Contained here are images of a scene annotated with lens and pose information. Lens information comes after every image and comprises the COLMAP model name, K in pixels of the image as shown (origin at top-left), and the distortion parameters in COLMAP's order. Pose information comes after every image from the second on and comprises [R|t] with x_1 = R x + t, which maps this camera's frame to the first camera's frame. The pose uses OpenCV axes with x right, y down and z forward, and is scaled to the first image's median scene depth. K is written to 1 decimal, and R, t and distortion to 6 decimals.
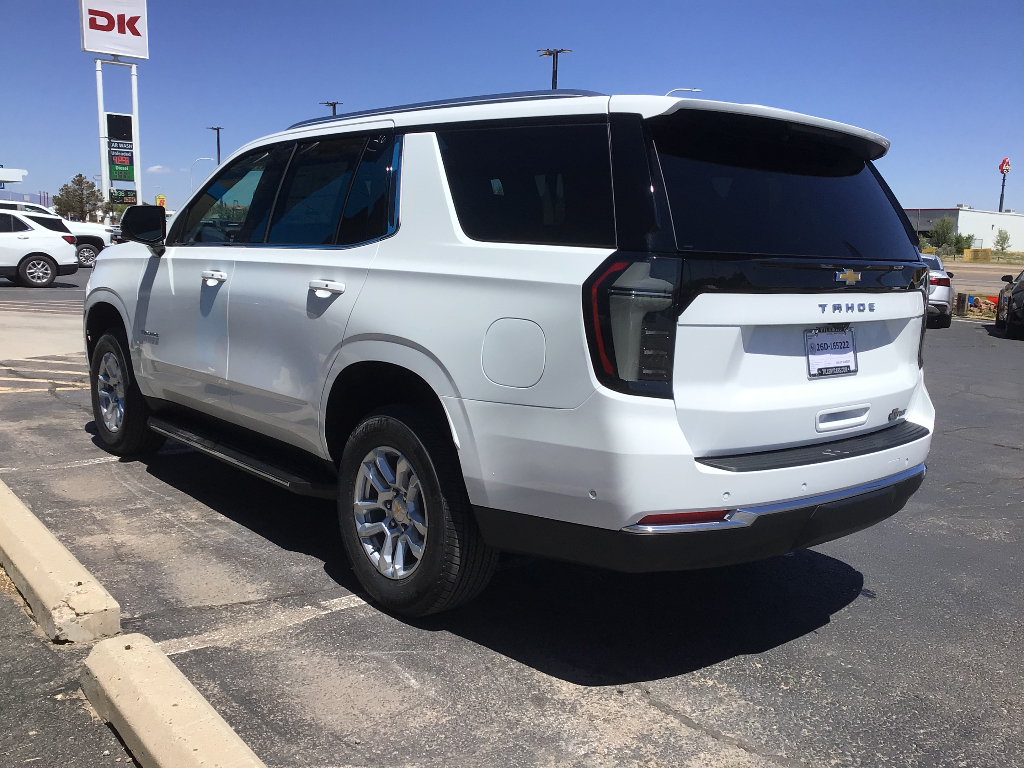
lens RADIAL K [[915.9, 0, 510.3], [0, 915.9, 391.3], [0, 0, 1]] dist [0.027182, -0.026481]
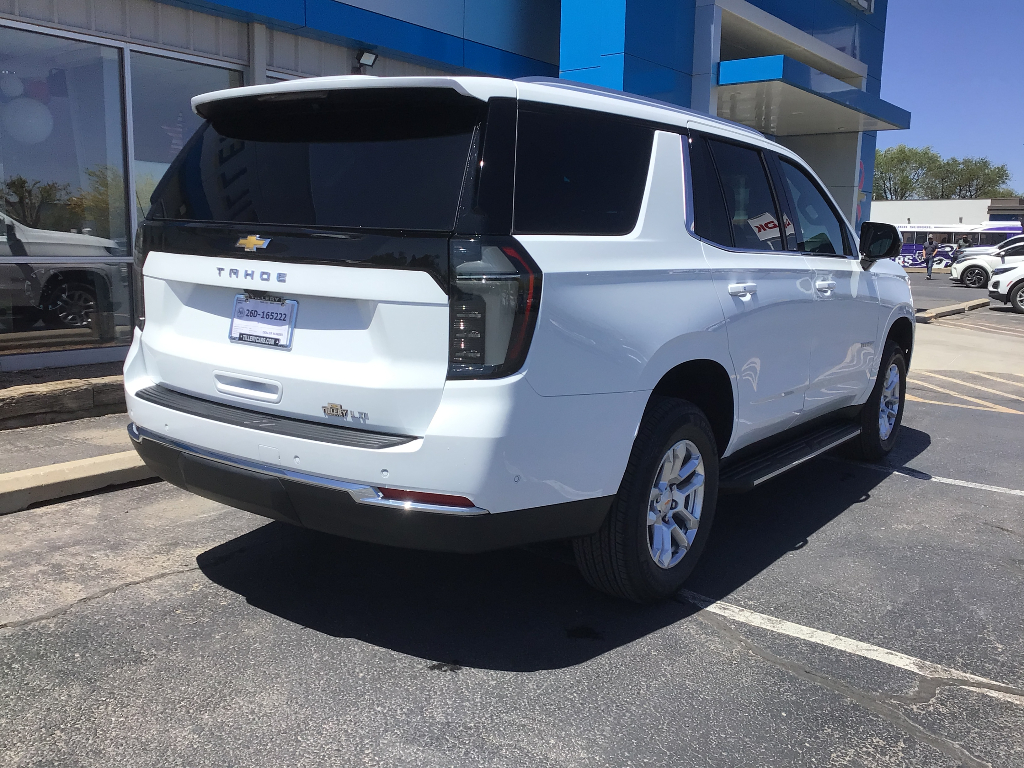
lens RADIAL K [[915.9, 0, 516.6], [0, 915.9, 386.8], [0, 0, 1]] dist [0.027182, -0.026481]
pose [[0.248752, 0.134219, -0.959222, 1.397010], [-0.180773, 0.979384, 0.090161, -0.113670], [0.951548, 0.150974, 0.267887, 1.029323]]
